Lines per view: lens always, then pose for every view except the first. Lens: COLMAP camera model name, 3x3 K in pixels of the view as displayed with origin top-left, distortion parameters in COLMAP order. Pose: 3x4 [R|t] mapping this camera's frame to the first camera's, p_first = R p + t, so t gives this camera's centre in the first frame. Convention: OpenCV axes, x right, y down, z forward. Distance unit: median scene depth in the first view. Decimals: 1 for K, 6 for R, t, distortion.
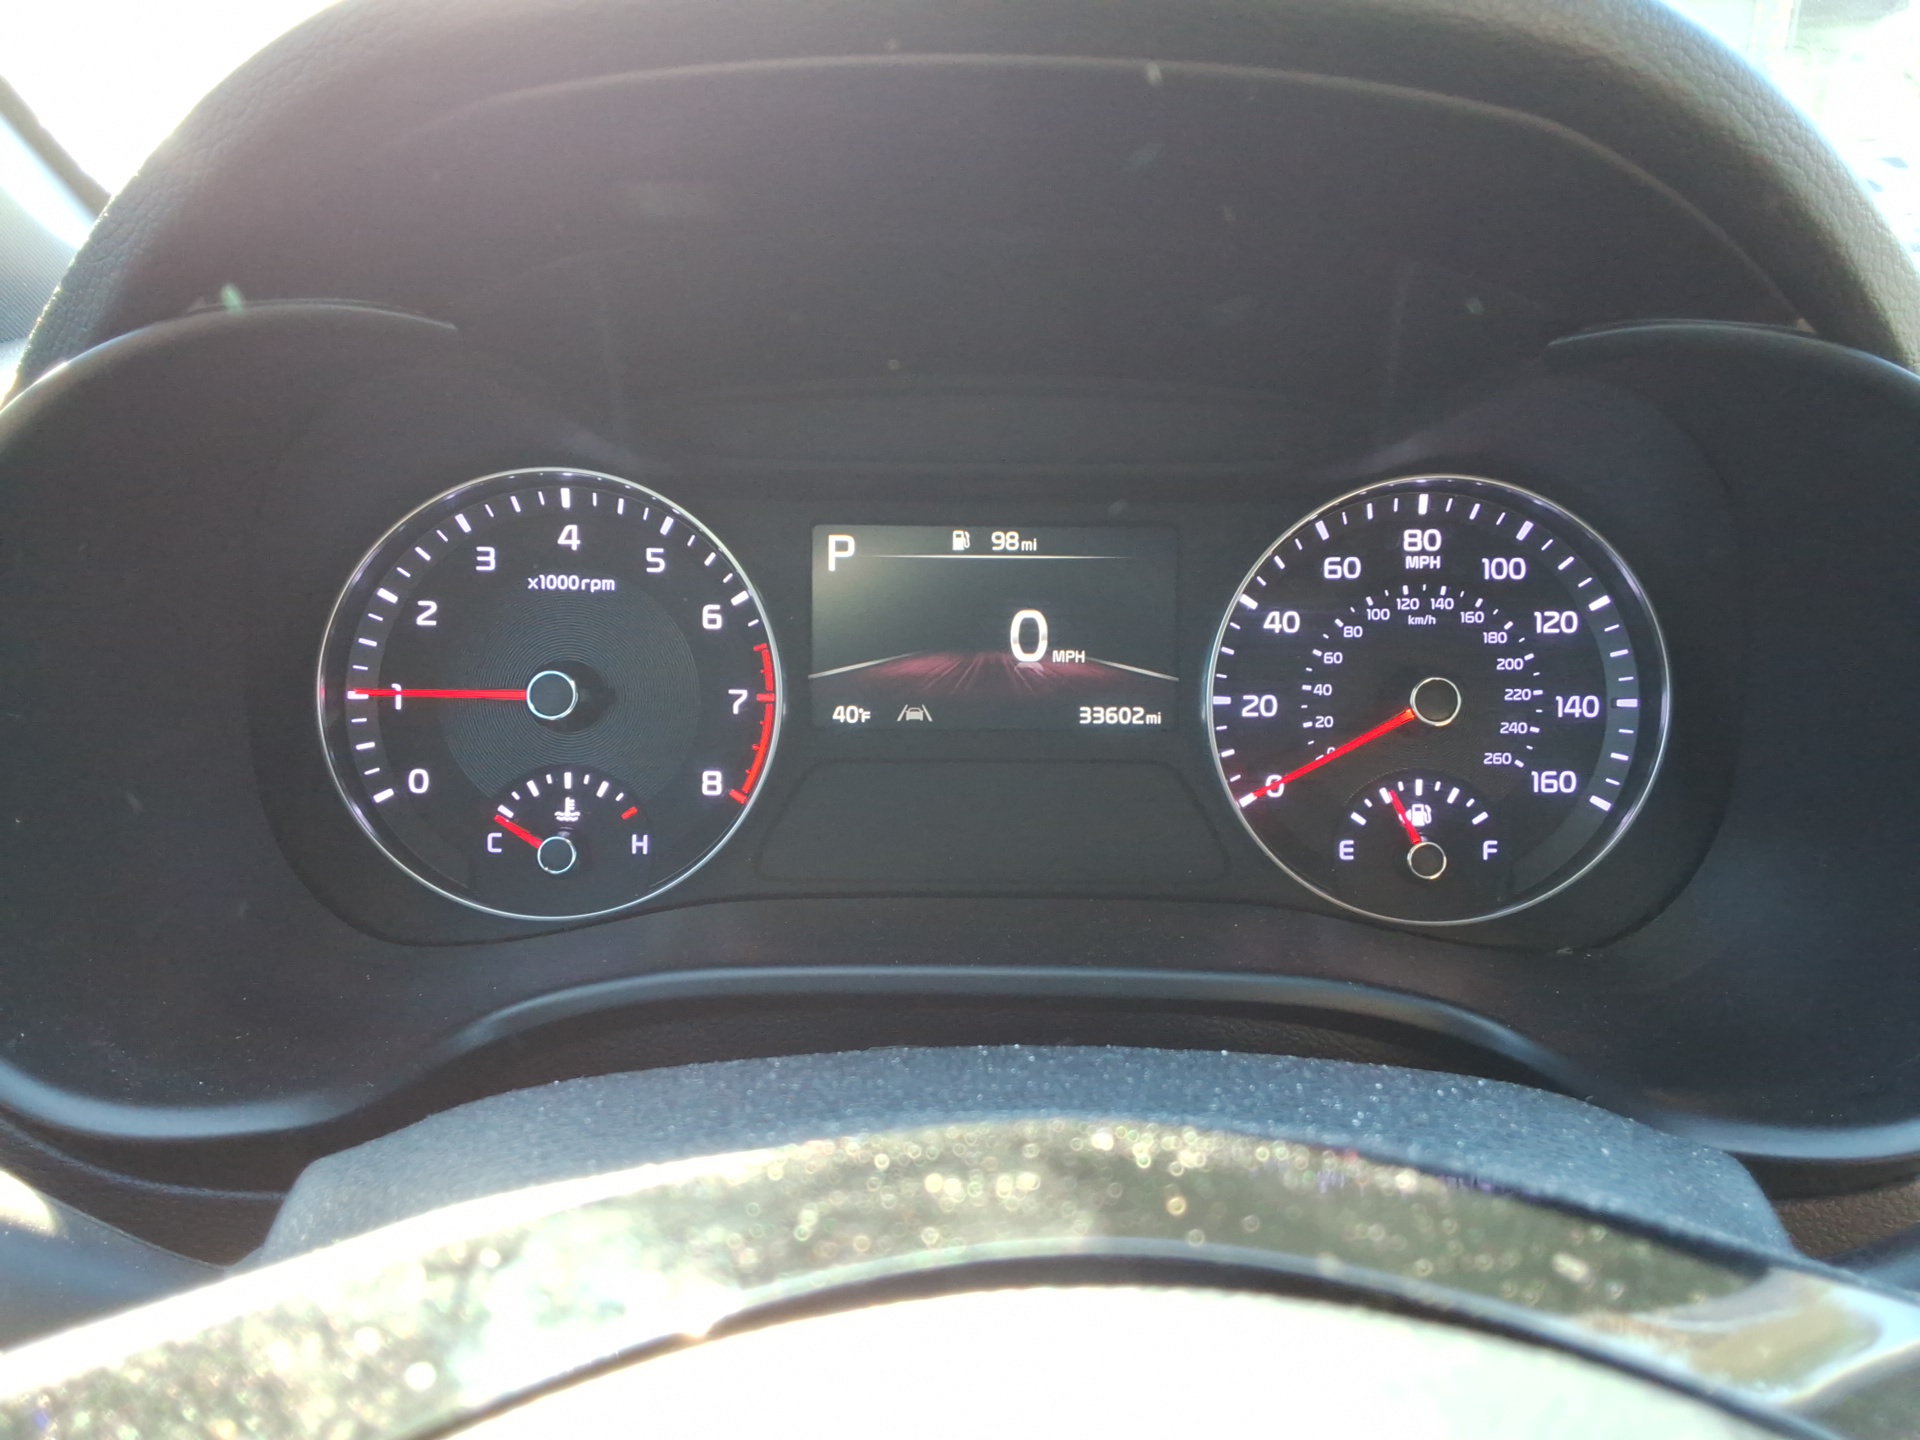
lens RADIAL K [[1558.5, 0, 953.1], [0, 1558.5, 668.5], [0, 0, 1]] dist [0.073047, -0.106261]
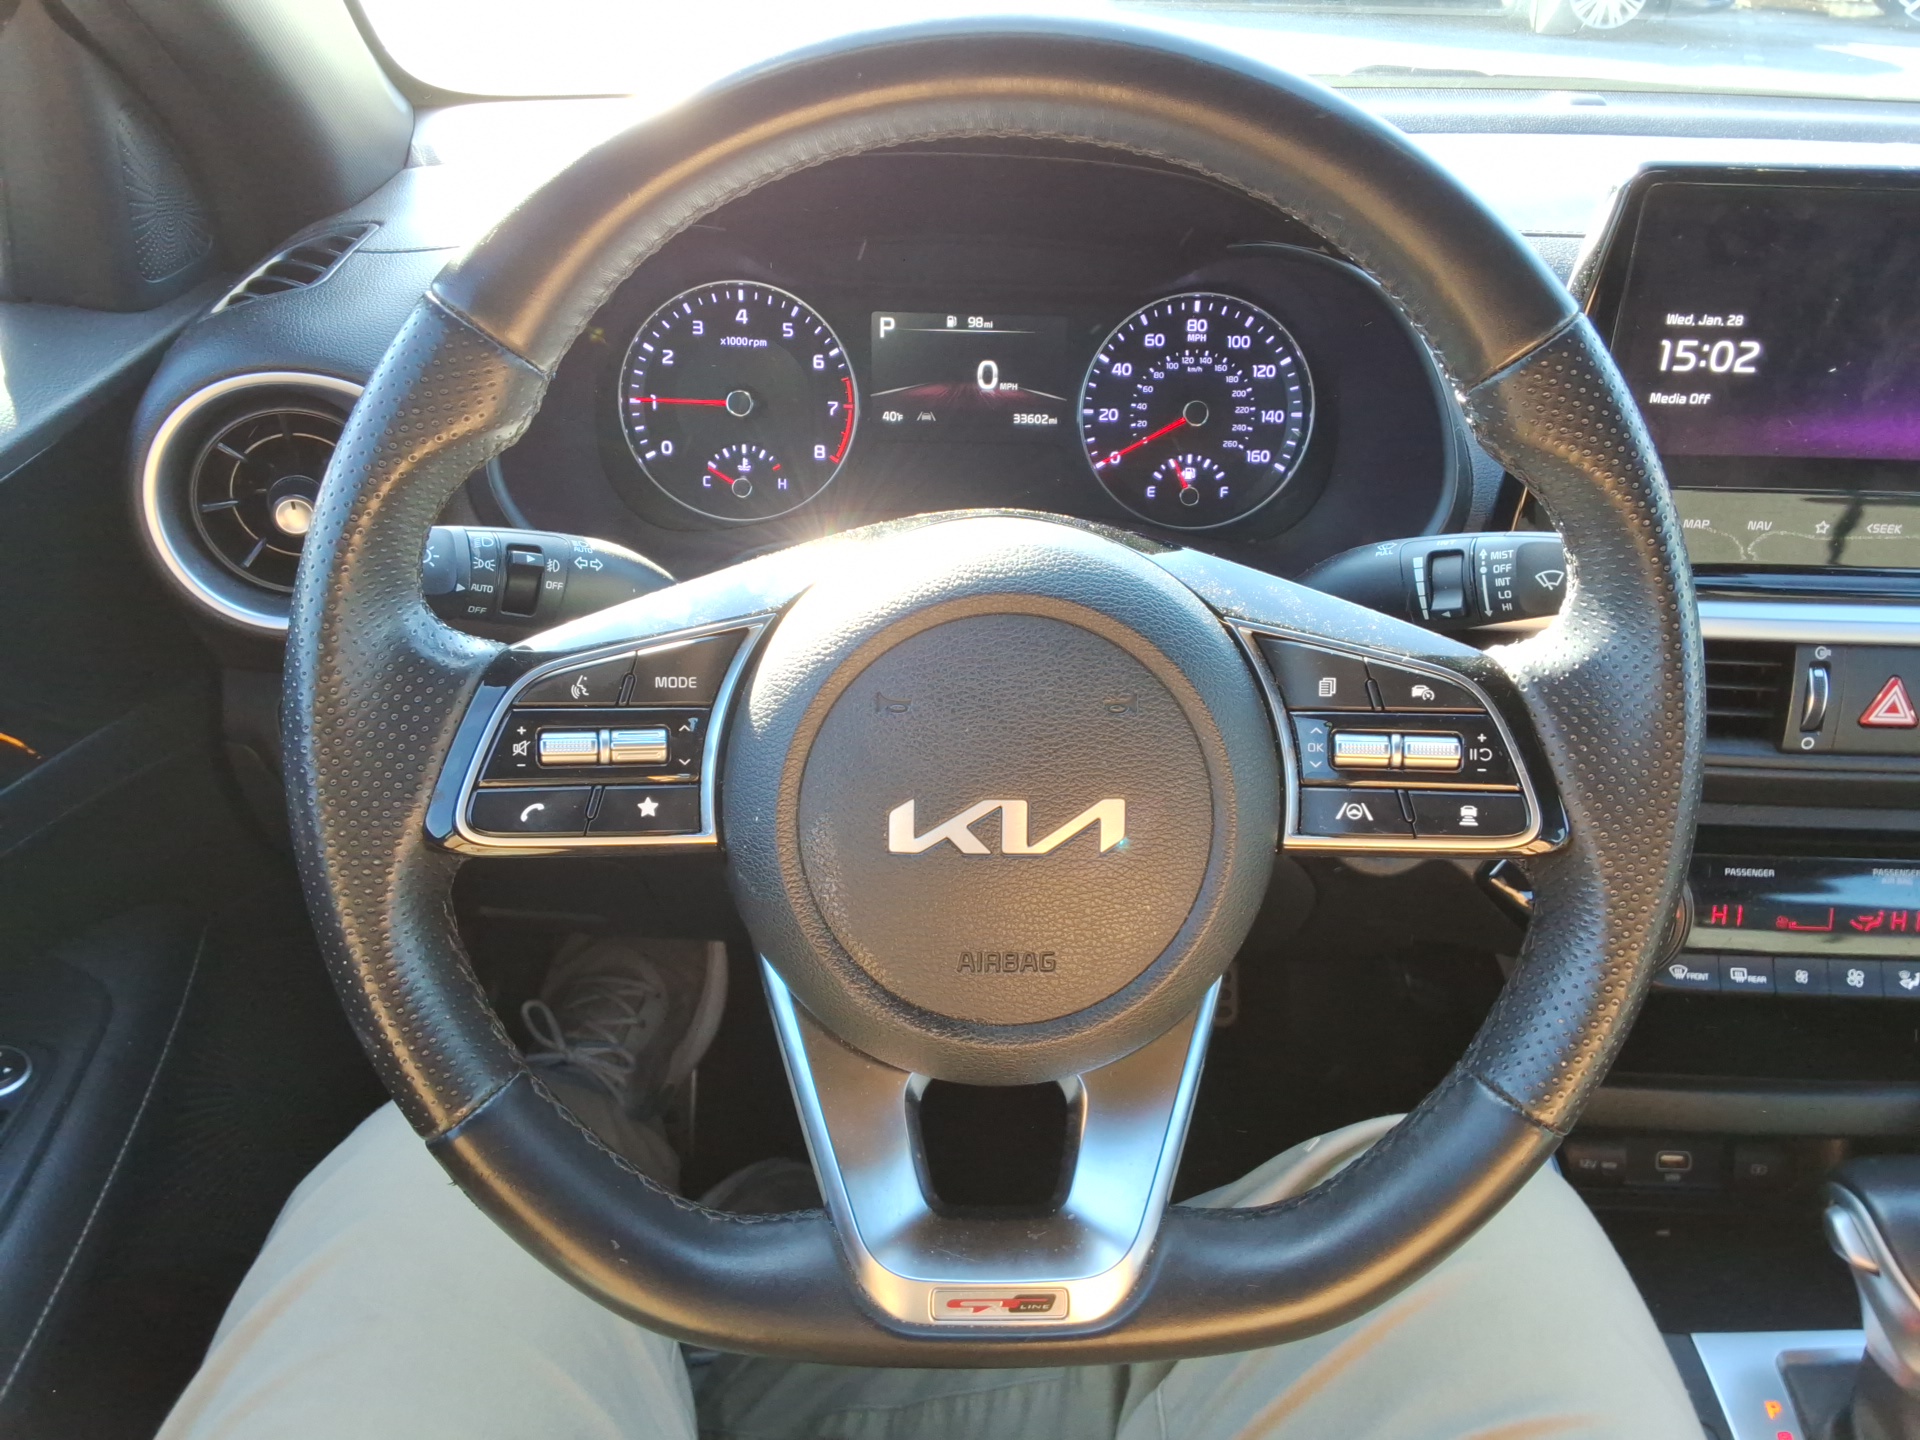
lens RADIAL K [[1558.5, 0, 974.0], [0, 1558.5, 704.9], [0, 0, 1]] dist [0.073047, -0.106261]
pose [[0.999258, 0.007190, 0.037836, -0.036370], [-0.014257, 0.981687, 0.189967, 0.011660], [-0.035777, -0.190365, 0.981061, -0.928751]]
